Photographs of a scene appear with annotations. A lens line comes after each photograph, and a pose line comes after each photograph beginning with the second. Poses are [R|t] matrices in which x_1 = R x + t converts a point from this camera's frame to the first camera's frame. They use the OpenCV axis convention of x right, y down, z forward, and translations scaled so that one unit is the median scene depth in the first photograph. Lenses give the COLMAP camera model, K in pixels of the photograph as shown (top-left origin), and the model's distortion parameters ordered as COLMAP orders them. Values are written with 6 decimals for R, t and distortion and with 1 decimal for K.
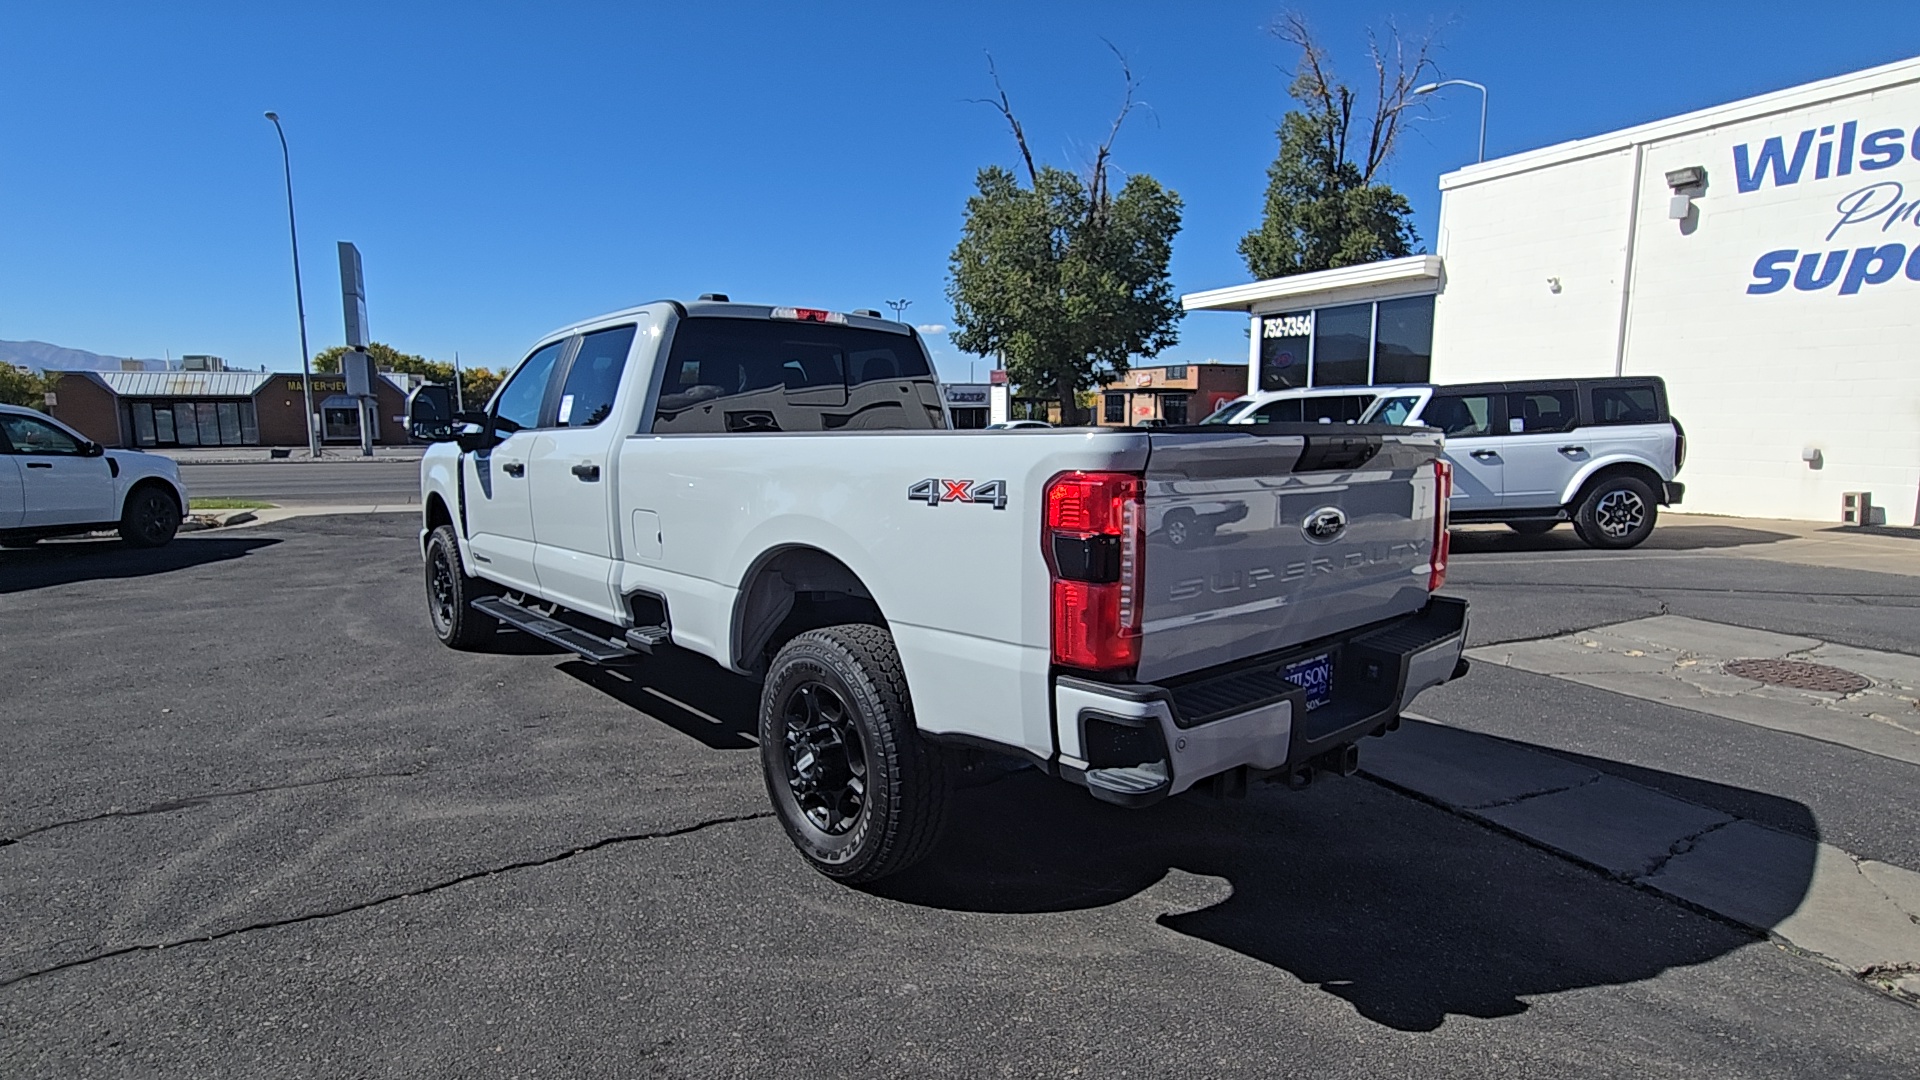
lens RADIAL K [[971.7, 0, 961.5], [0, 971.7, 551.6], [0, 0, 1]] dist [0.006924, -0.004501]
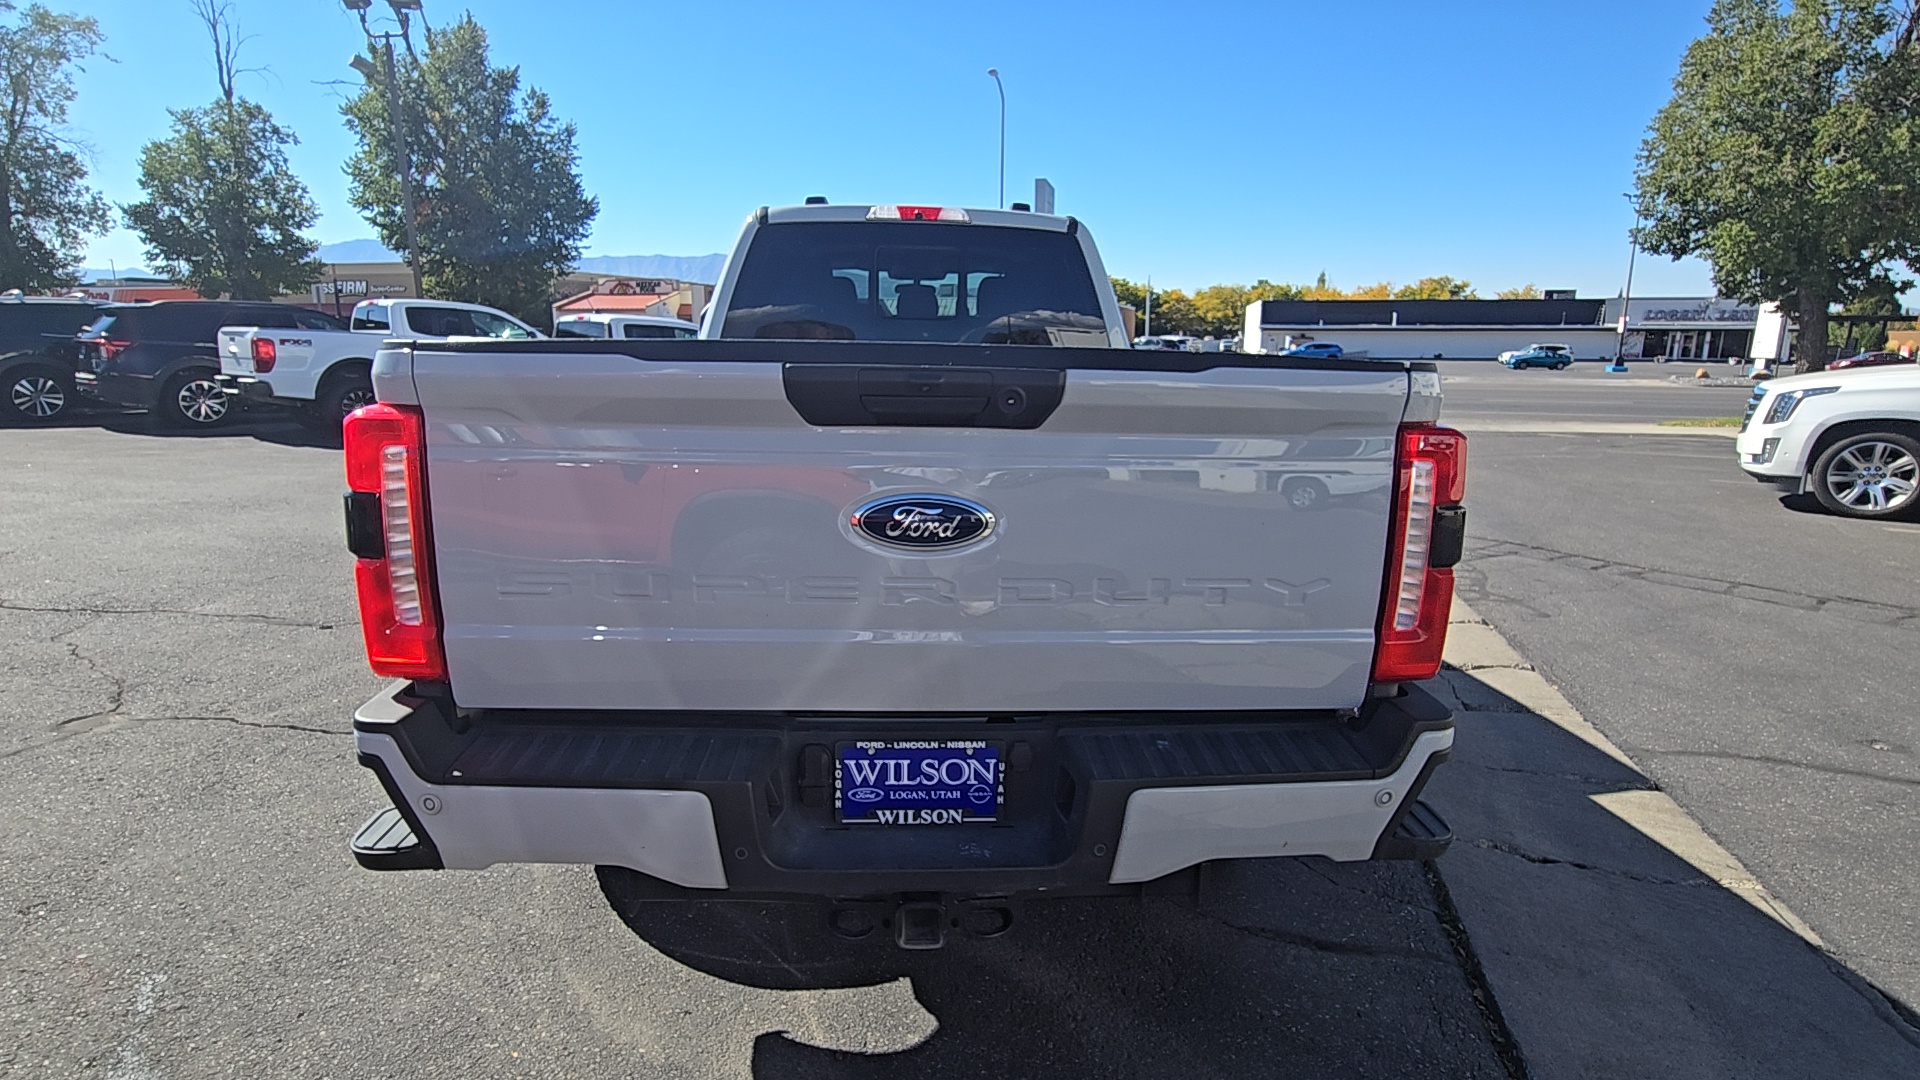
lens RADIAL K [[971.7, 0, 961.5], [0, 971.7, 551.6], [0, 0, 1]] dist [0.006924, -0.004501]
pose [[0.781266, 0.145433, -0.607019, 0.178823], [-0.096645, 0.988935, 0.112547, -0.018738], [0.616671, -0.029264, 0.786677, 0.134621]]
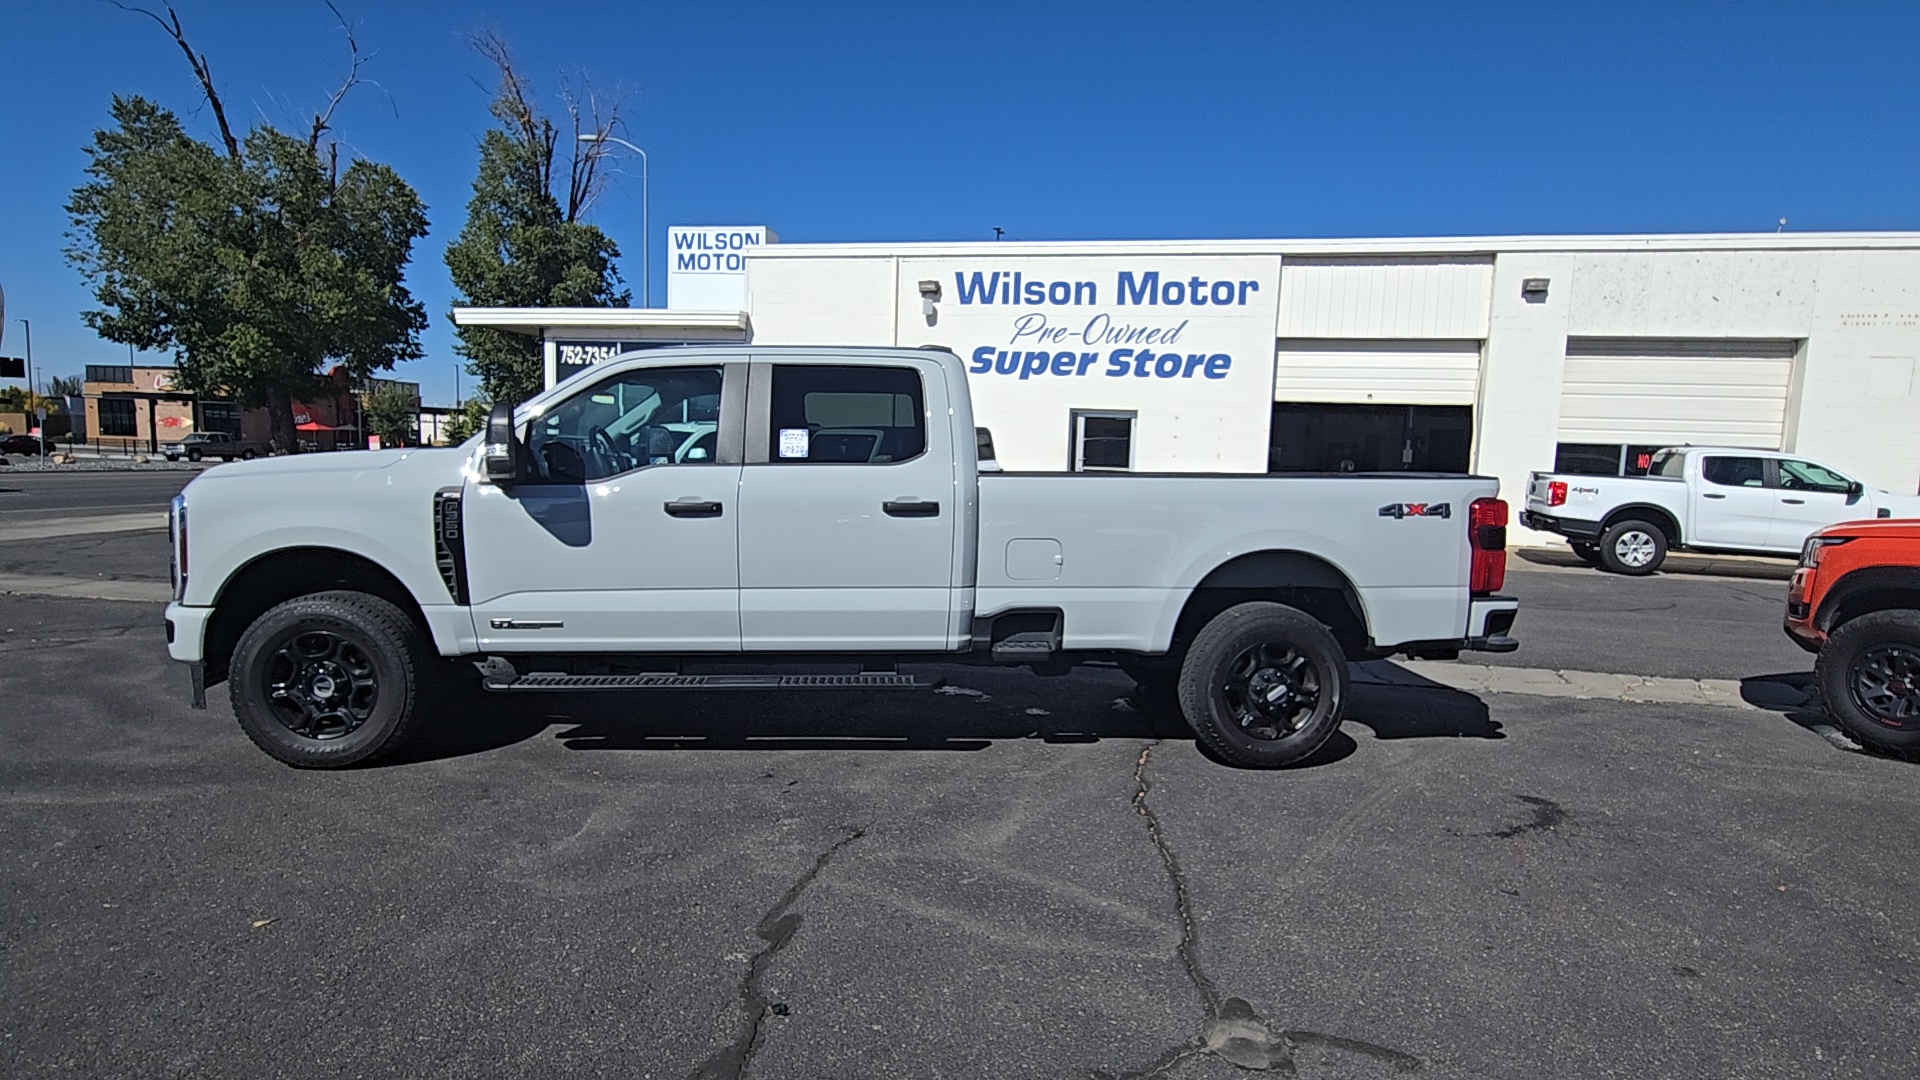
lens RADIAL K [[971.7, 0, 961.5], [0, 971.7, 551.6], [0, 0, 1]] dist [0.006924, -0.004501]
pose [[0.608993, -0.062003, 0.790748, -0.441209], [0.079313, 0.996704, 0.017070, -0.018176], [-0.789200, 0.052321, 0.611903, 0.121242]]
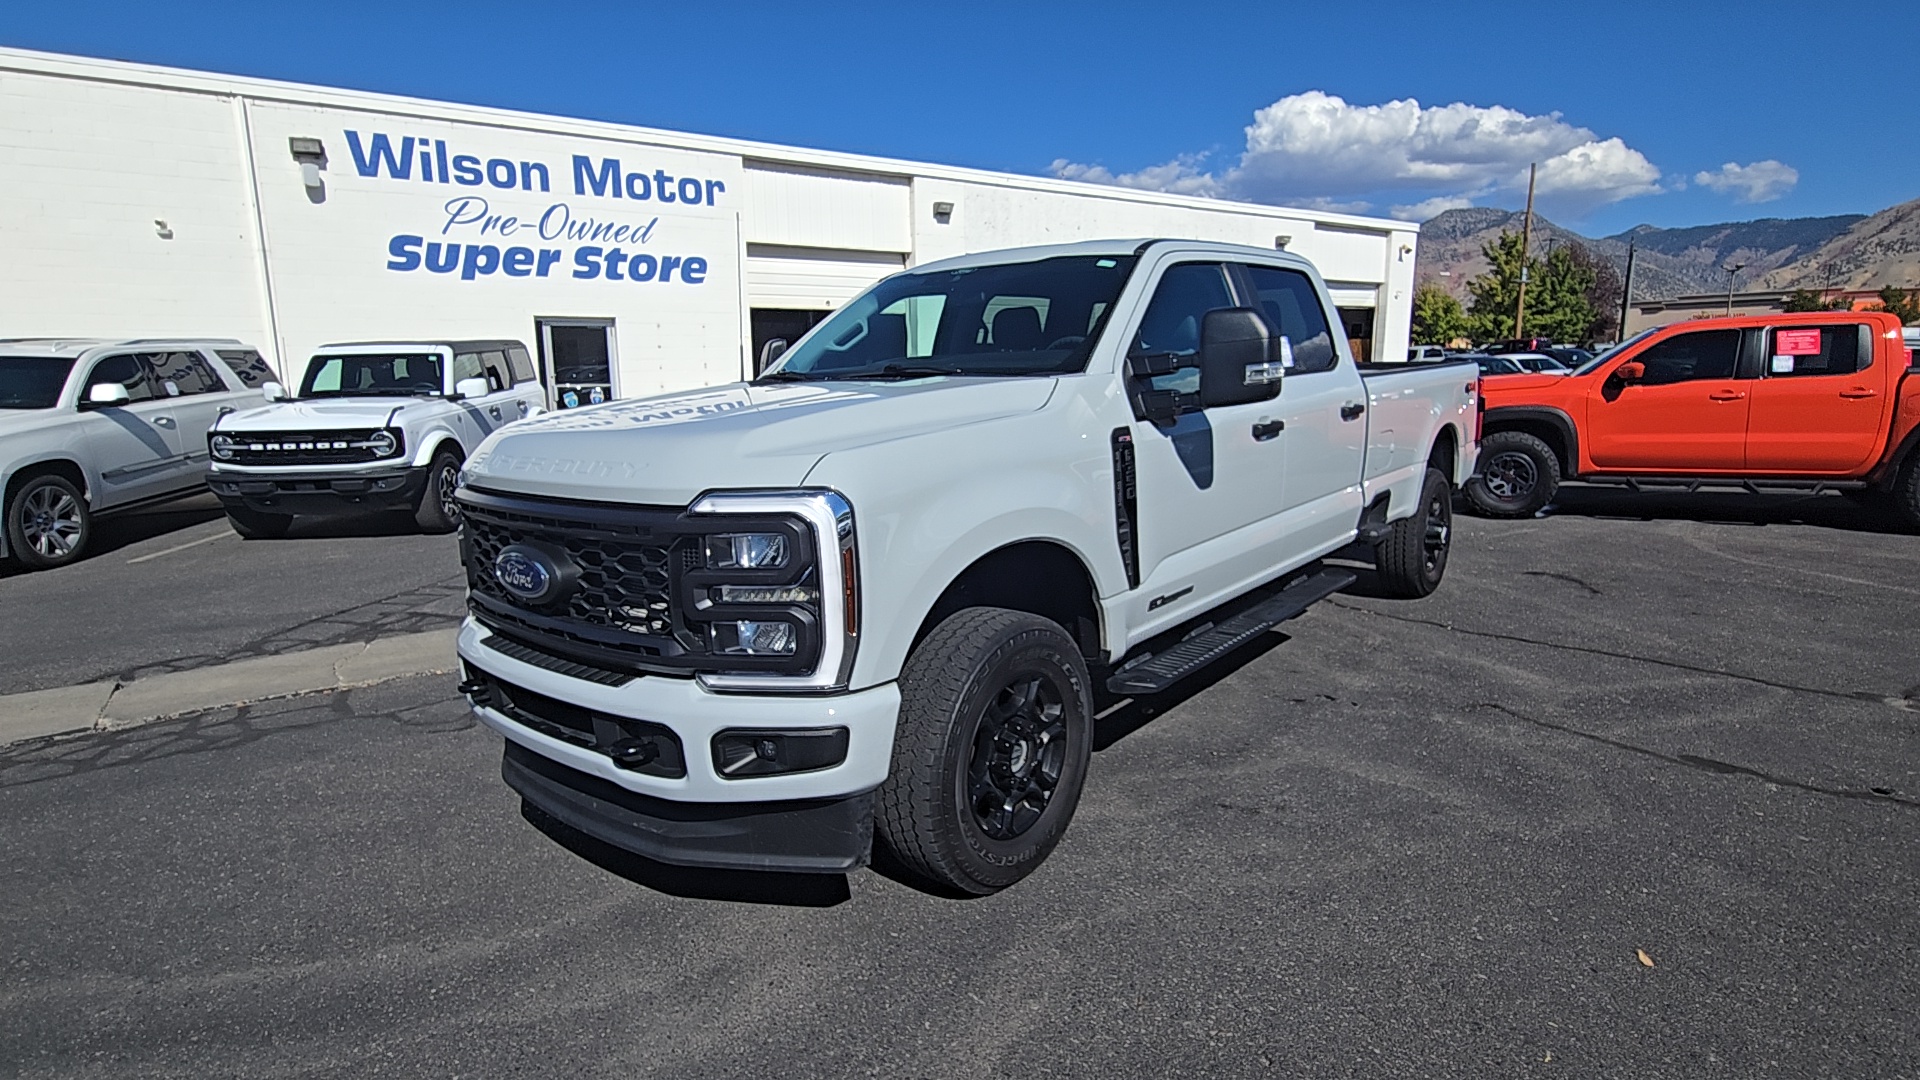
lens RADIAL K [[975.8, 0, 962.9], [0, 975.8, 547.8], [0, 0, 1]] dist [0.004039, -0.002150]
pose [[-0.149715, -0.176320, 0.972880, -0.521869], [0.152109, 0.968149, 0.198871, -0.079678], [-0.976959, 0.177758, -0.118127, 0.588204]]
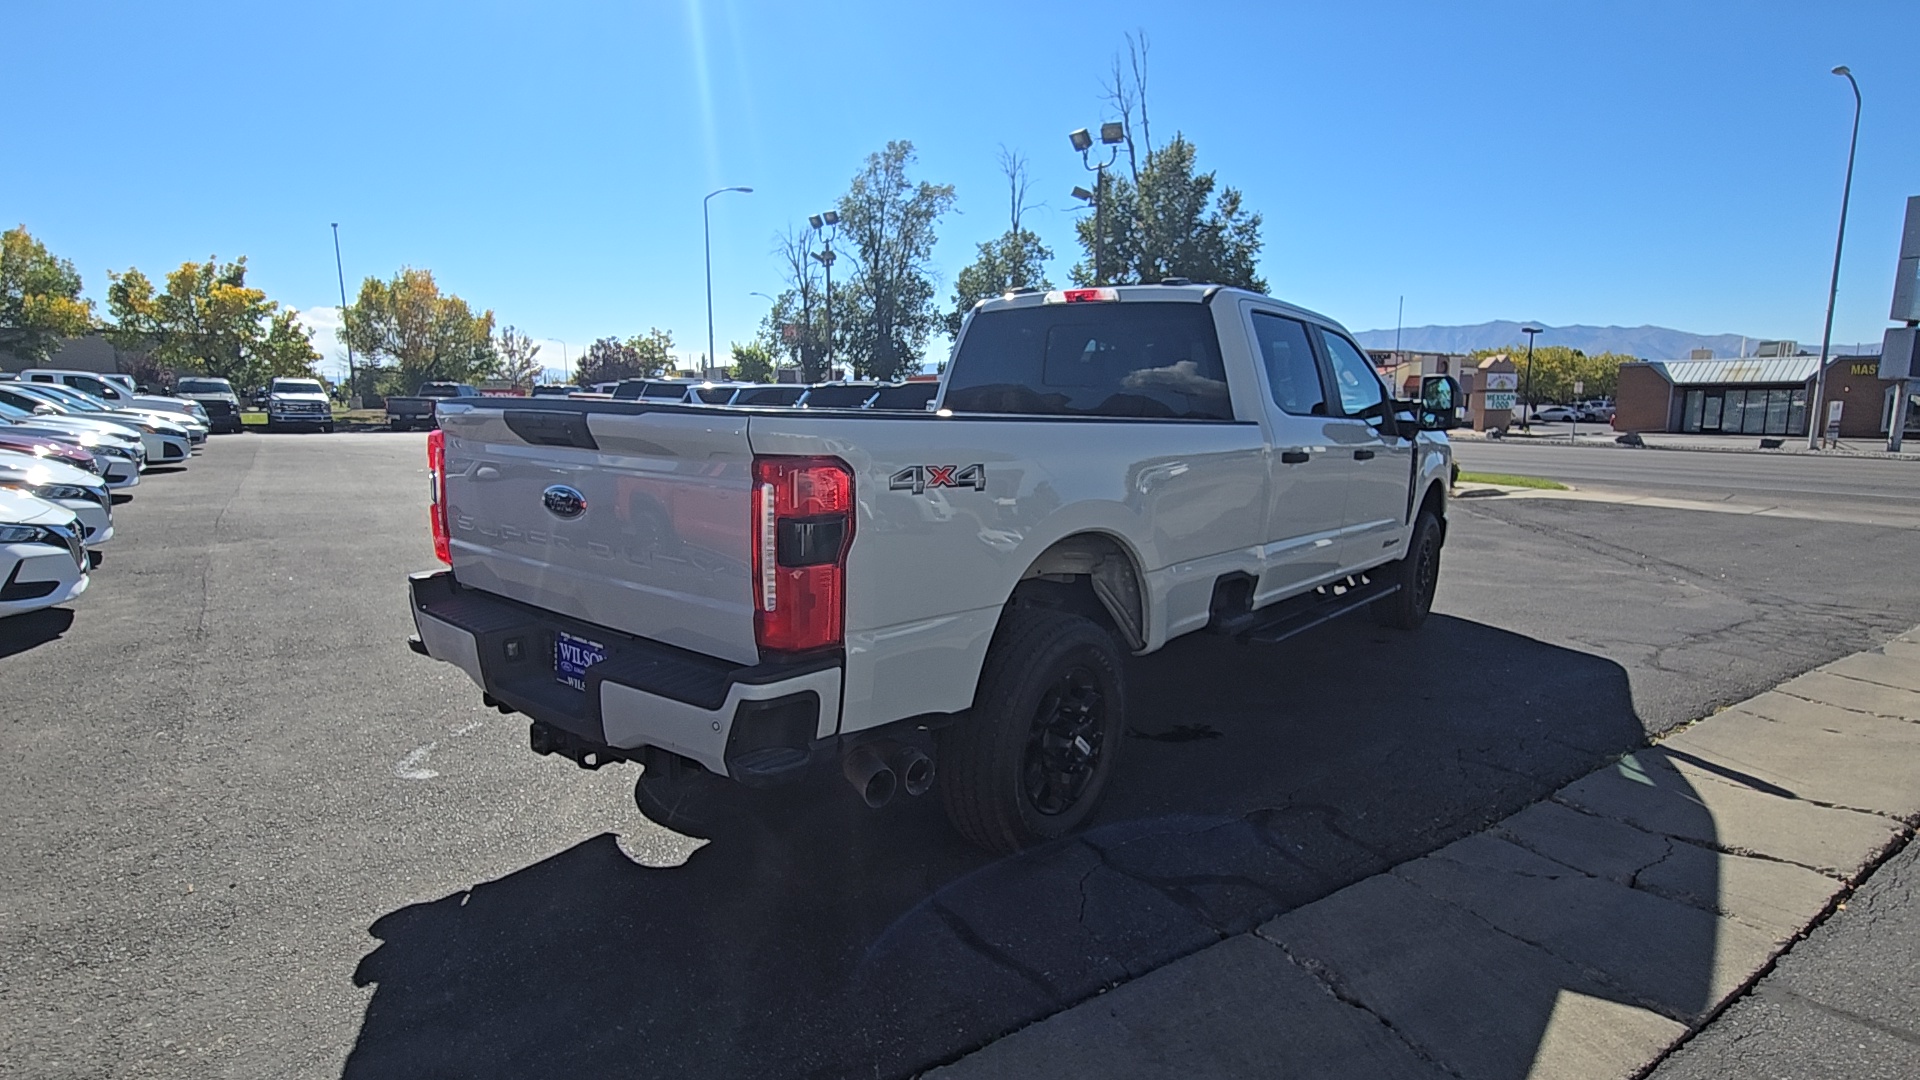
lens RADIAL K [[971.7, 0, 961.5], [0, 971.7, 551.6], [0, 0, 1]] dist [0.006924, -0.004501]
pose [[0.165897, 0.153764, -0.974082, 0.339229], [-0.141682, 0.981238, 0.130763, -0.039711], [0.975912, 0.116316, 0.184570, 0.292566]]
